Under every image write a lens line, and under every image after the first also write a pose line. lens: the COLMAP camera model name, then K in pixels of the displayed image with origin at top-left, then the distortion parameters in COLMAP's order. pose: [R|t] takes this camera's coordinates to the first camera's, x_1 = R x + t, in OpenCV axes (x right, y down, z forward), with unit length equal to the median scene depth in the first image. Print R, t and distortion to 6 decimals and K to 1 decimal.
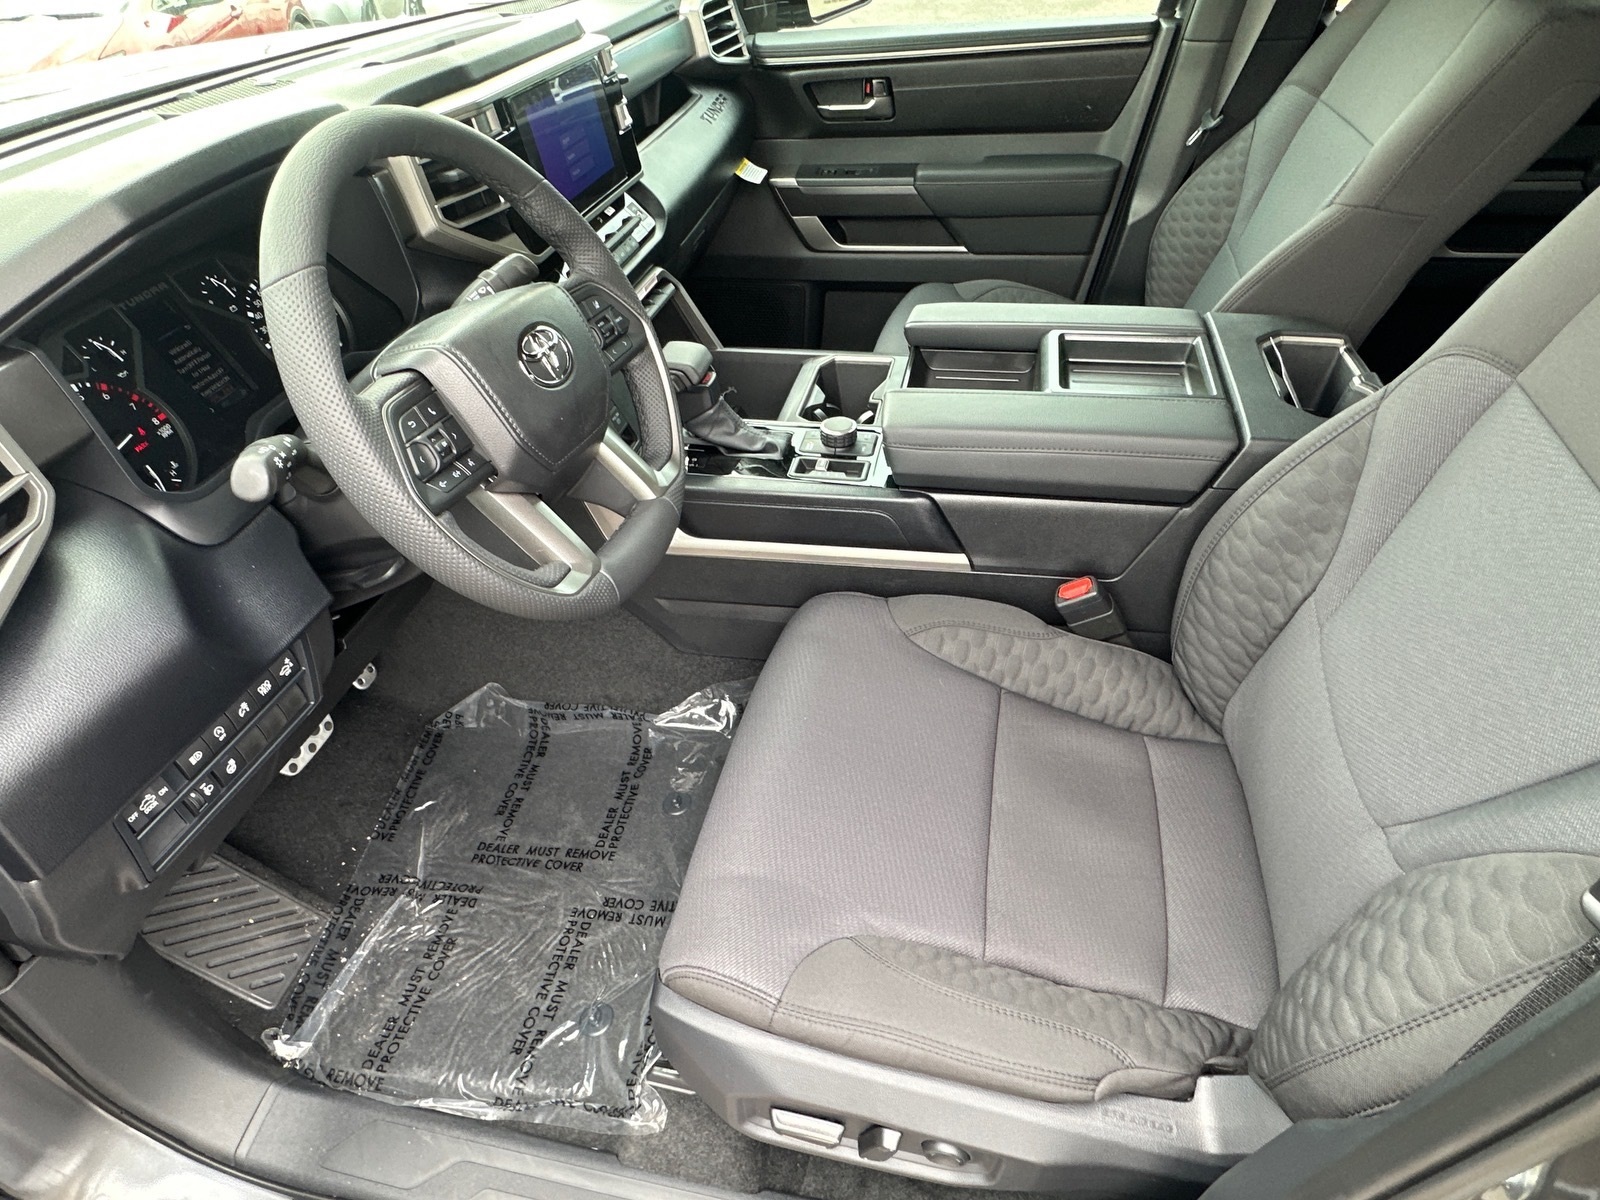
lens RADIAL K [[900.8, 0, 783.0], [0, 900.8, 618.2], [0, 0, 1]] dist [-0.019406, 0.009062]
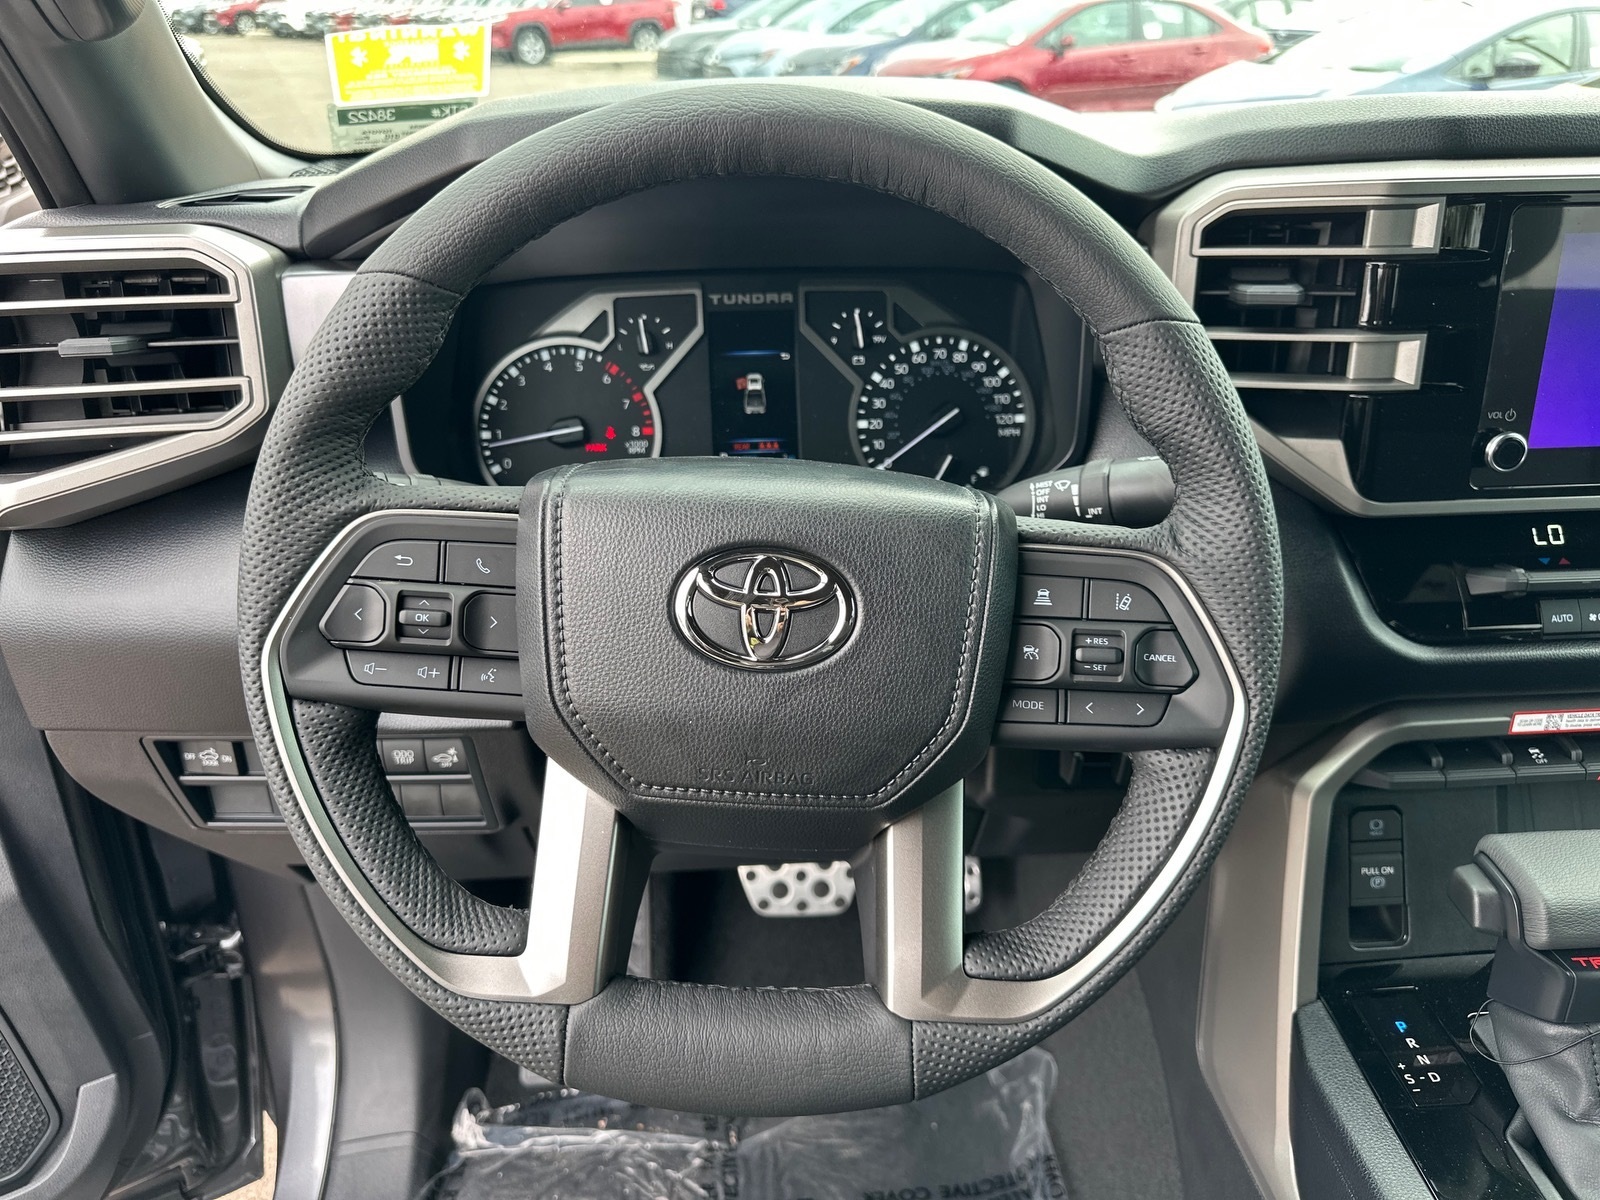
lens RADIAL K [[1123.3, 0, 803.0], [0, 1123.3, 597.9], [0, 0, 1]] dist [0.036932, -0.057554]
pose [[0.261717, 0.474646, -0.840367, 0.156001], [-0.622899, 0.748164, 0.228578, -0.293697], [0.737225, 0.463641, 0.491463, 0.478640]]
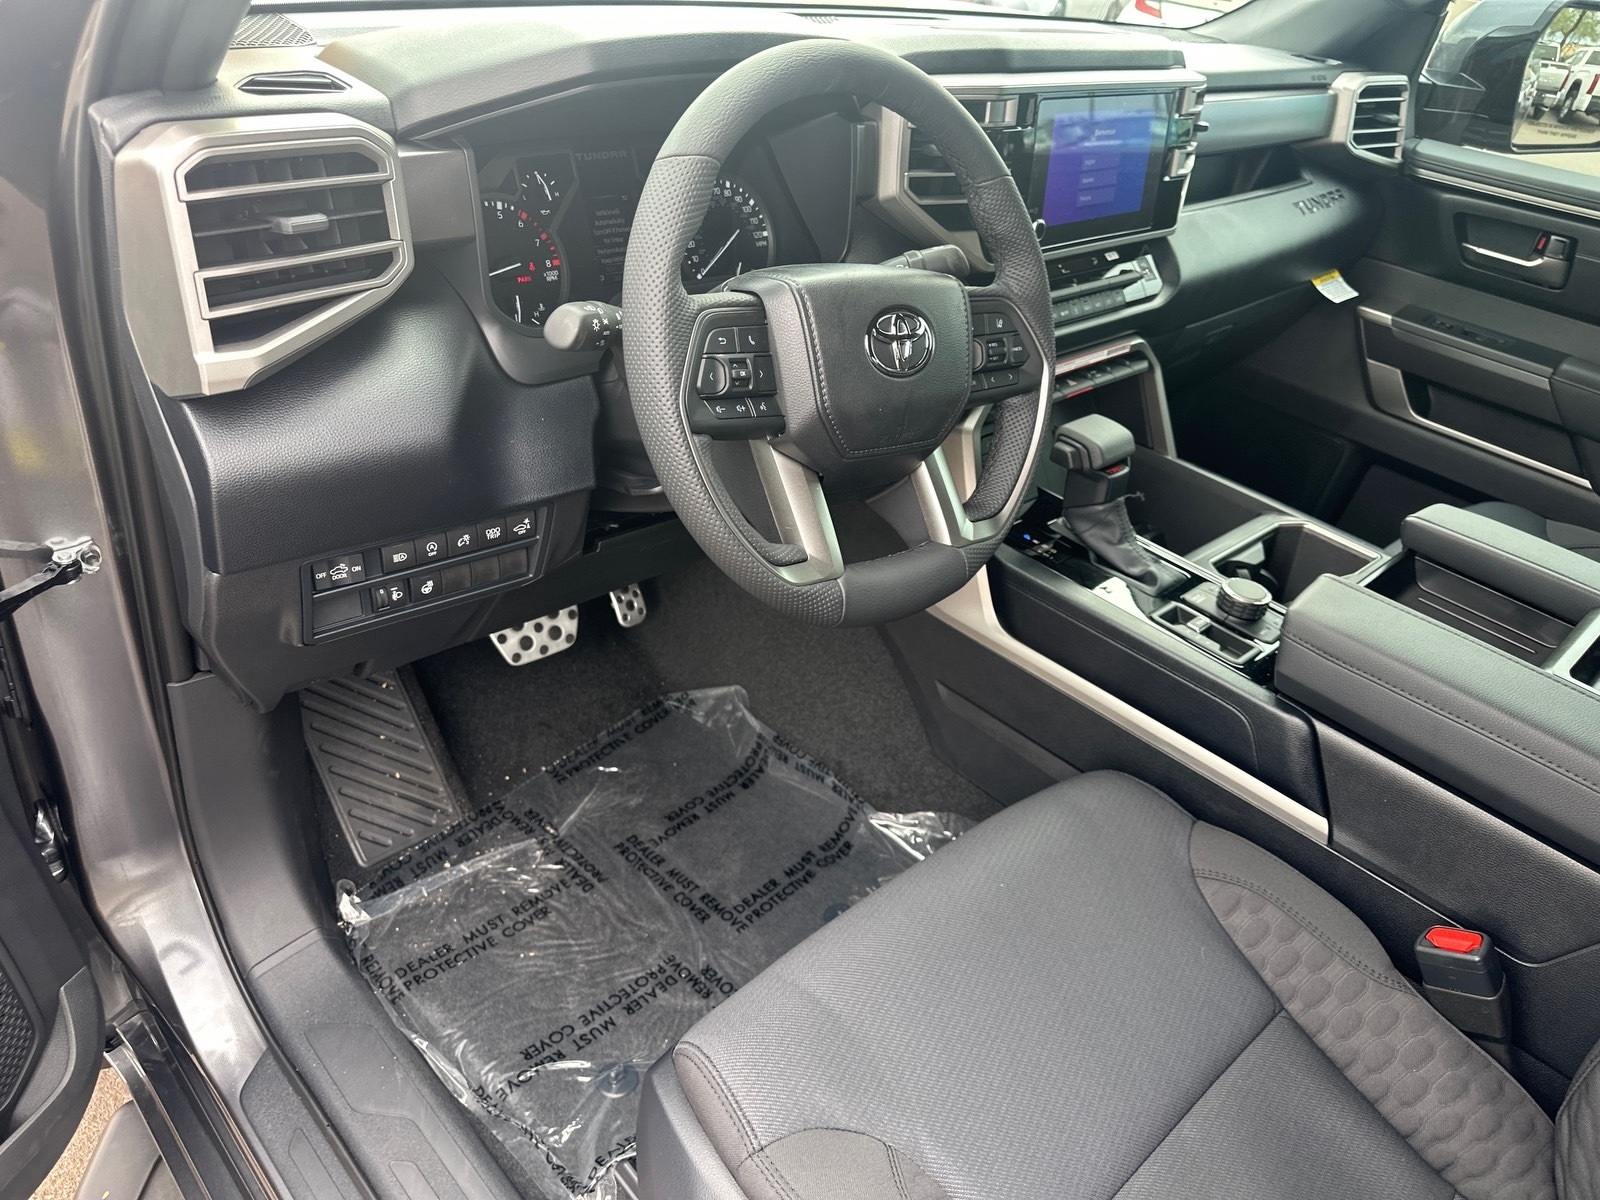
lens RADIAL K [[1123.3, 0, 798.2], [0, 1123.3, 604.1], [0, 0, 1]] dist [0.036932, -0.057554]
pose [[0.814470, 0.438251, -0.380231, 0.130497], [-0.486810, 0.872729, -0.036867, 0.018788], [0.315682, 0.215127, 0.924157, -0.010527]]
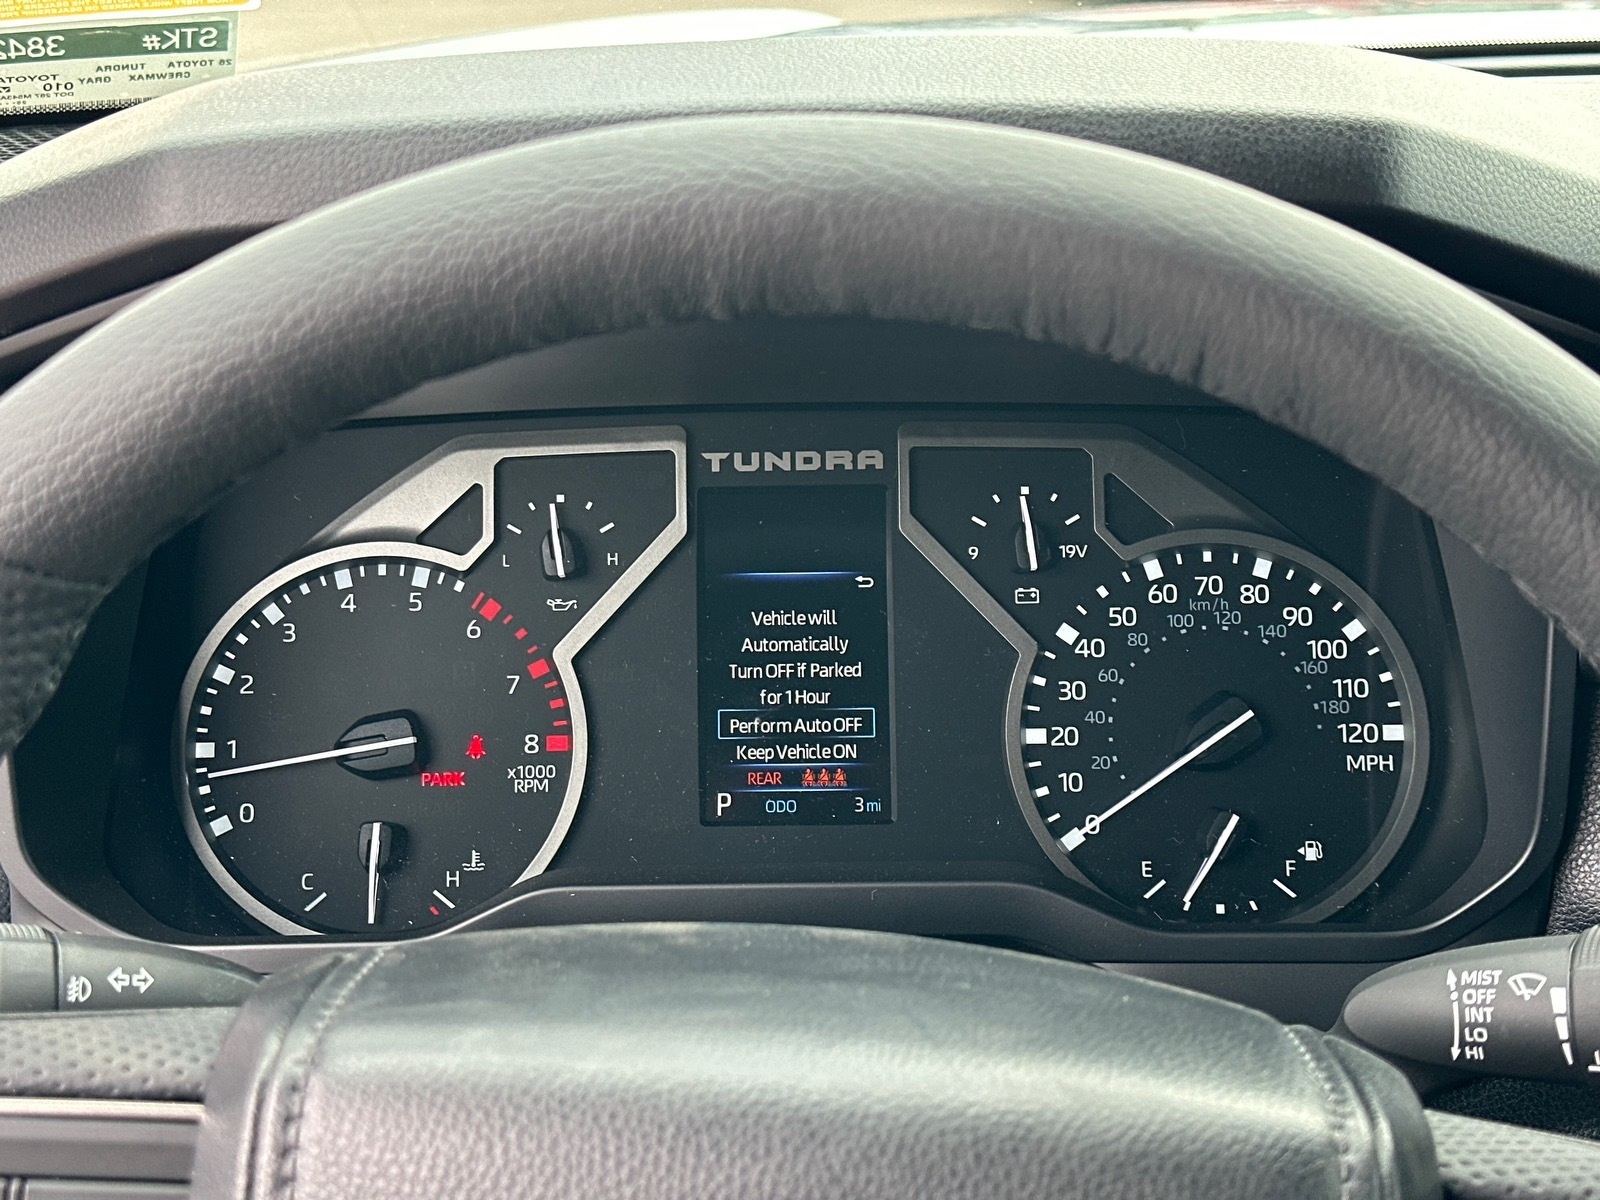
lens RADIAL K [[2259.6, 0, 774.8], [0, 2259.6, 582.1], [0, 0, 1]] dist [0.122765, 0.000000]
pose [[0.204919, 0.359826, -0.910238, 0.073812], [-0.627595, 0.761940, 0.159913, -0.325367], [0.751088, 0.538491, 0.381961, 0.480313]]
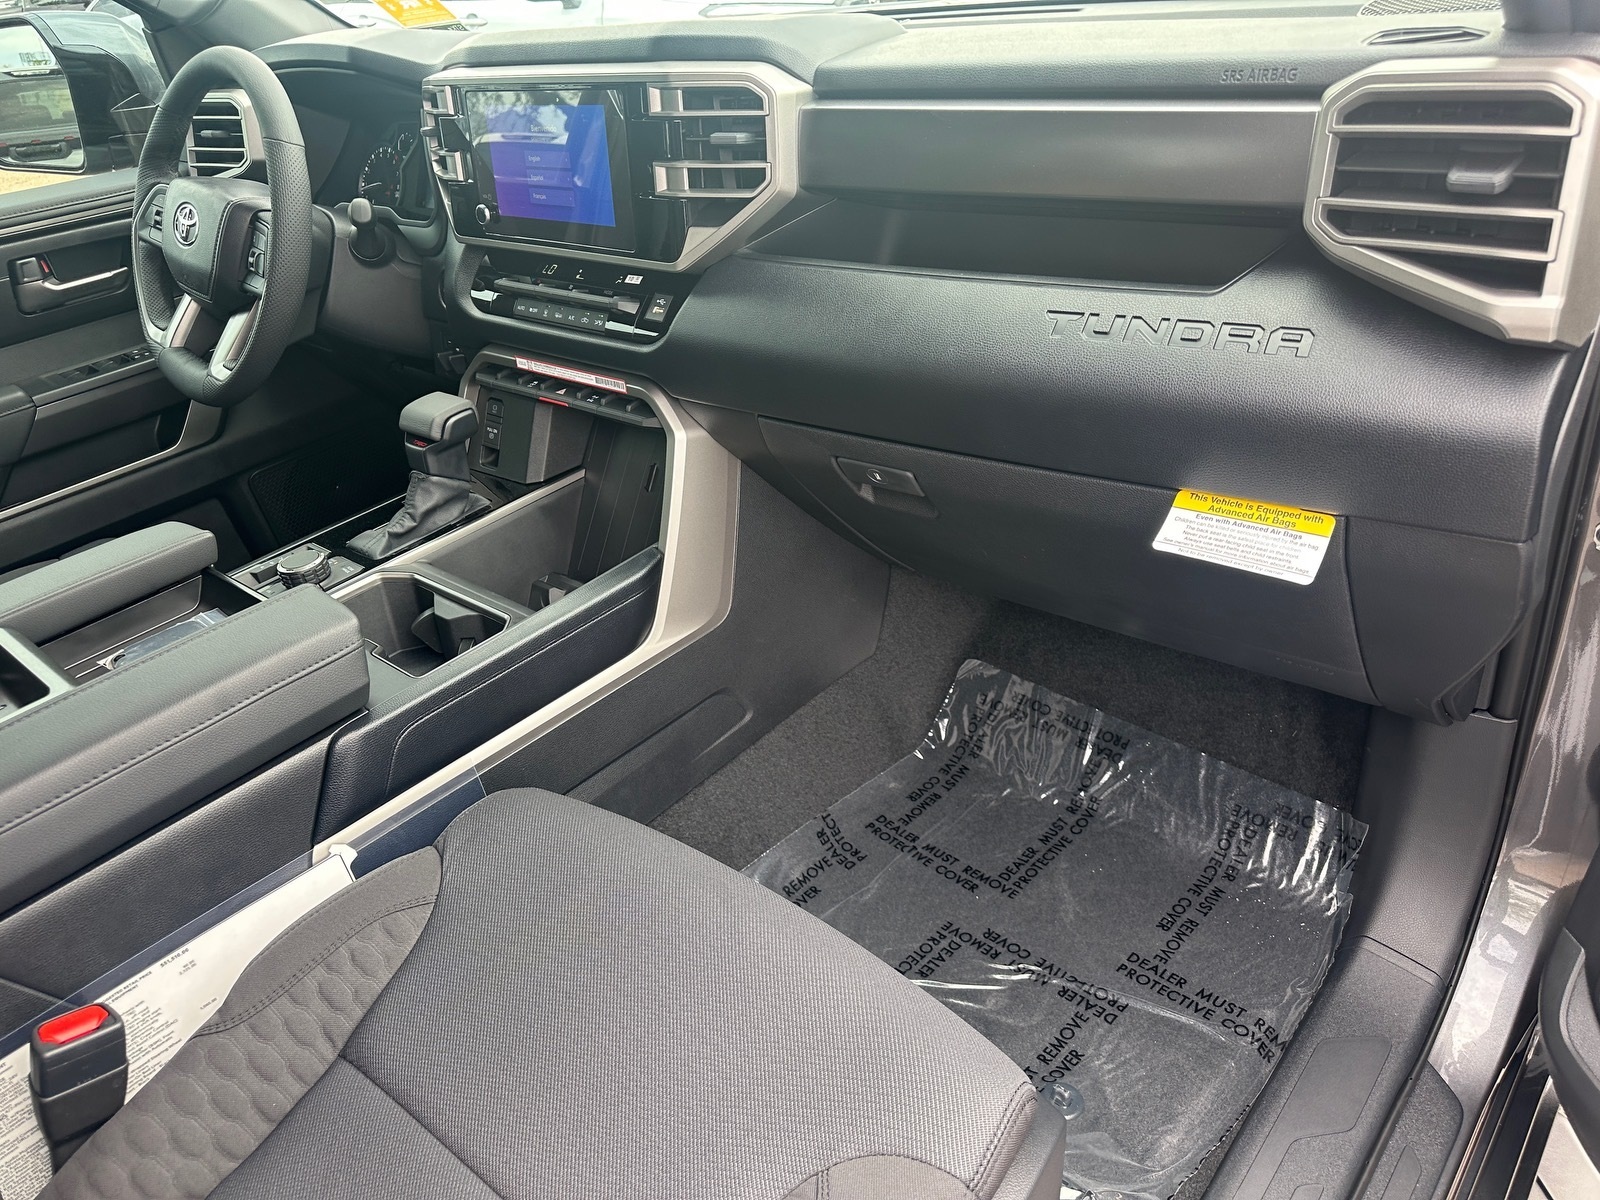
lens RADIAL K [[1123.3, 0, 797.6], [0, 1123.3, 609.1], [0, 0, 1]] dist [0.036932, -0.057554]
pose [[-0.460170, 0.560376, -0.688638, 0.604777], [-0.458968, 0.513811, 0.724808, -1.186834], [0.759995, 0.649598, 0.020755, 1.427580]]
